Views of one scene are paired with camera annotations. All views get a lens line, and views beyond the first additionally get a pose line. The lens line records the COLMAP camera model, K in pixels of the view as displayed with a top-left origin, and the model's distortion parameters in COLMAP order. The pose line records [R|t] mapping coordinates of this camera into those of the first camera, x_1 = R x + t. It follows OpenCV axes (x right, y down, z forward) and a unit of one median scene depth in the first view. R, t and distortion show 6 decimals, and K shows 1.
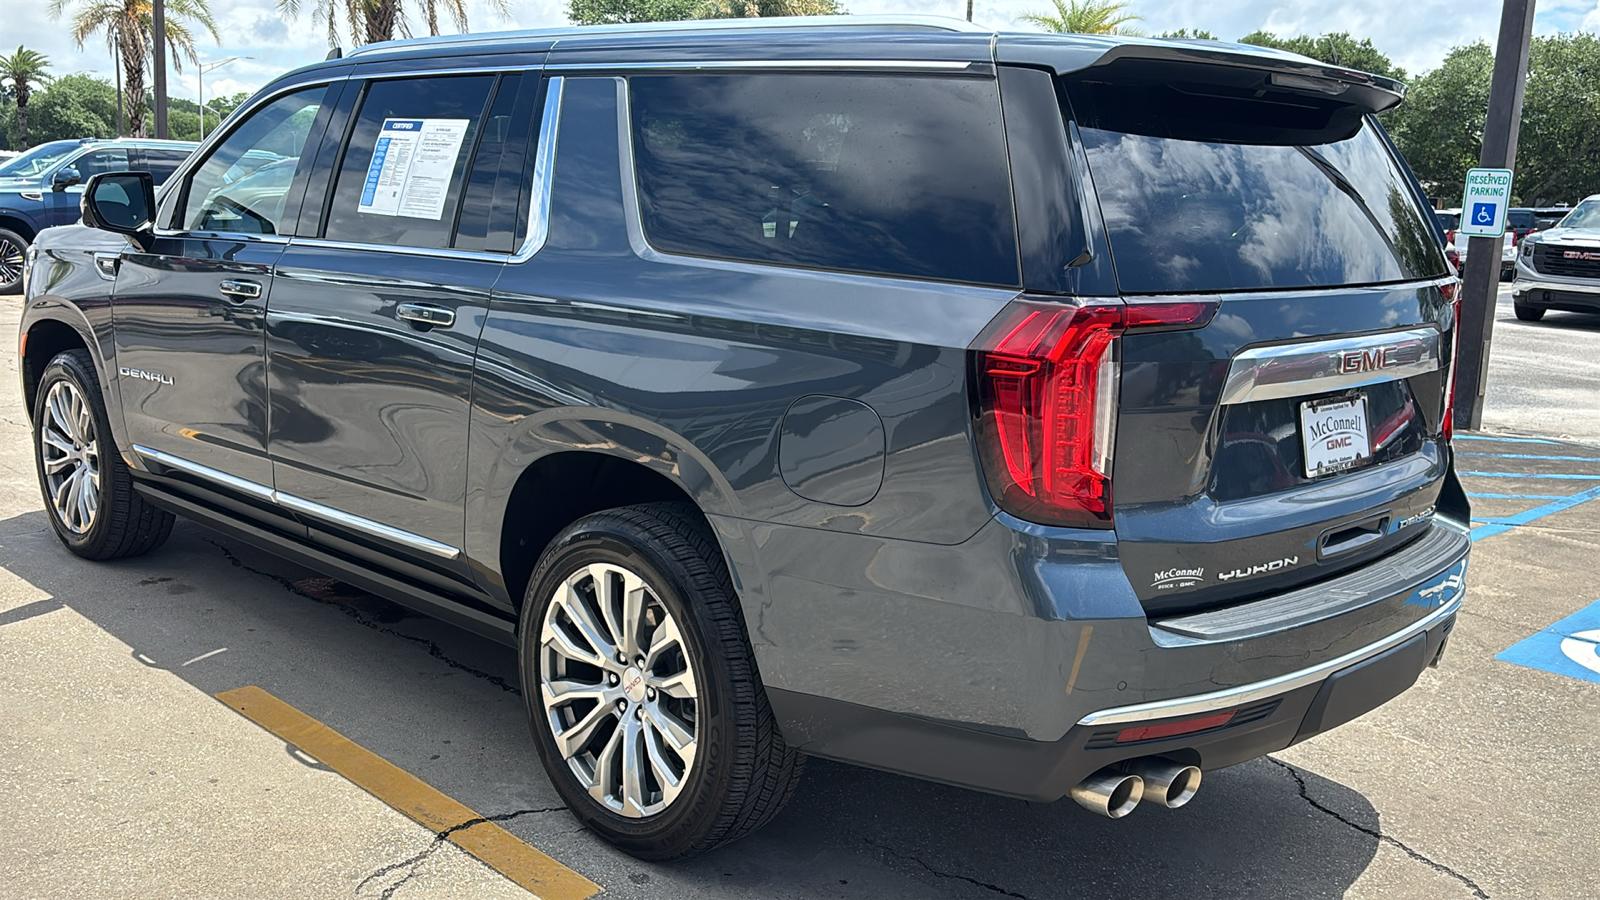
lens RADIAL K [[1492.6, 0, 800.0], [0, 1492.6, 450.0], [0, 0, 1]] dist [0.029024, -0.021902]
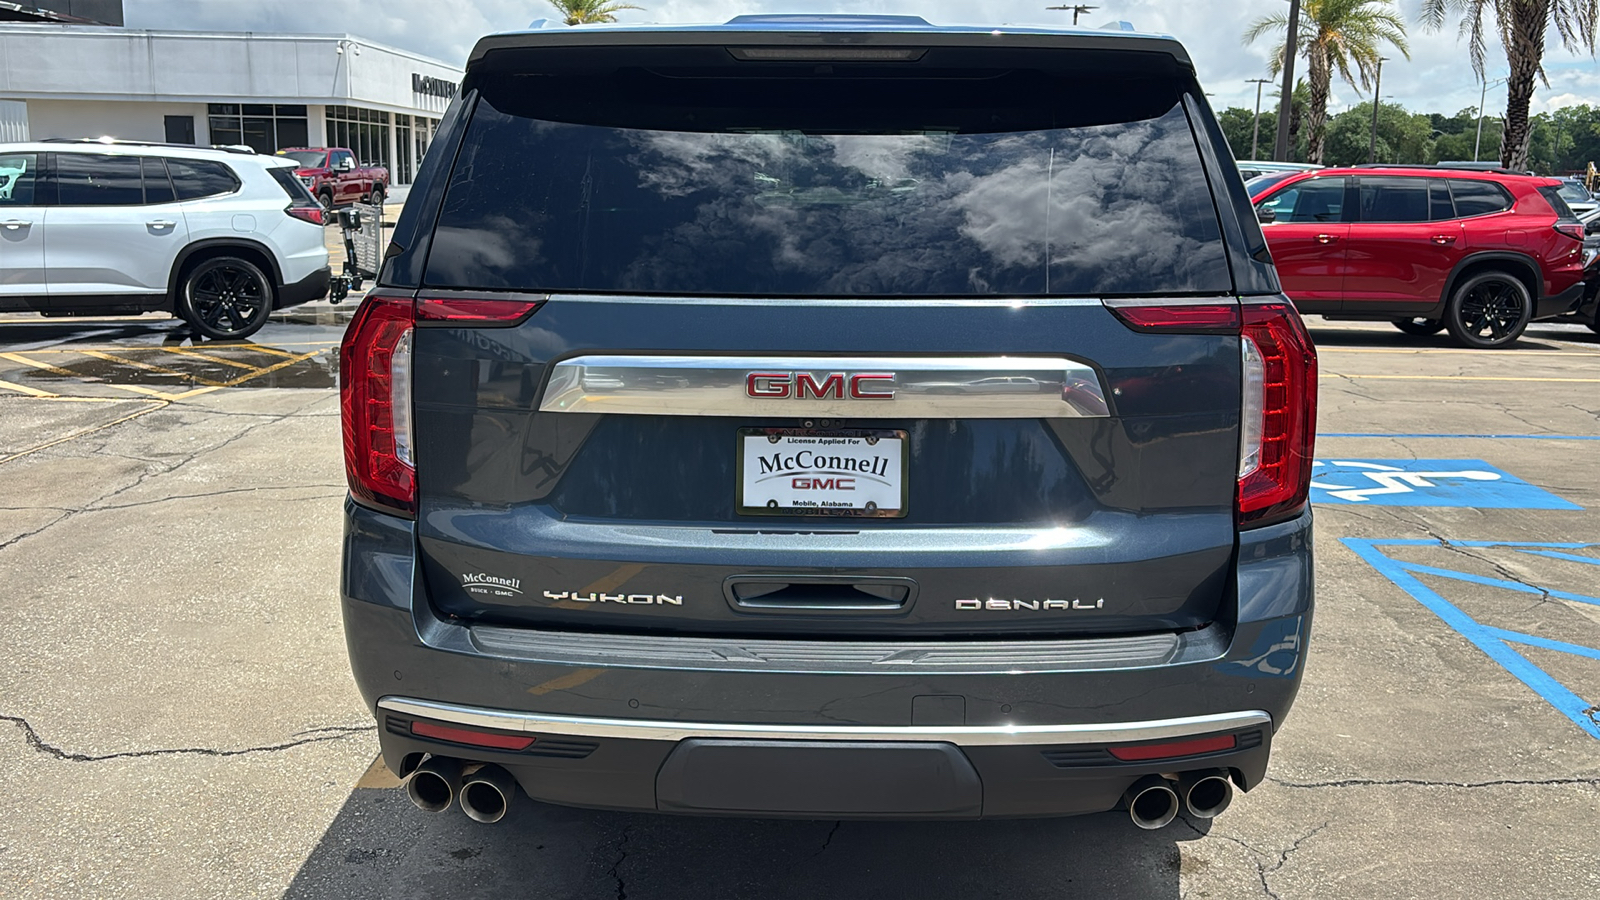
lens RADIAL K [[1492.6, 0, 800.0], [0, 1492.6, 450.0], [0, 0, 1]] dist [0.029024, -0.021902]
pose [[0.698083, 0.105937, -0.708136, 0.942744], [-0.115298, 0.992719, 0.034850, -0.051080], [0.706673, 0.057318, 0.705215, 0.398229]]
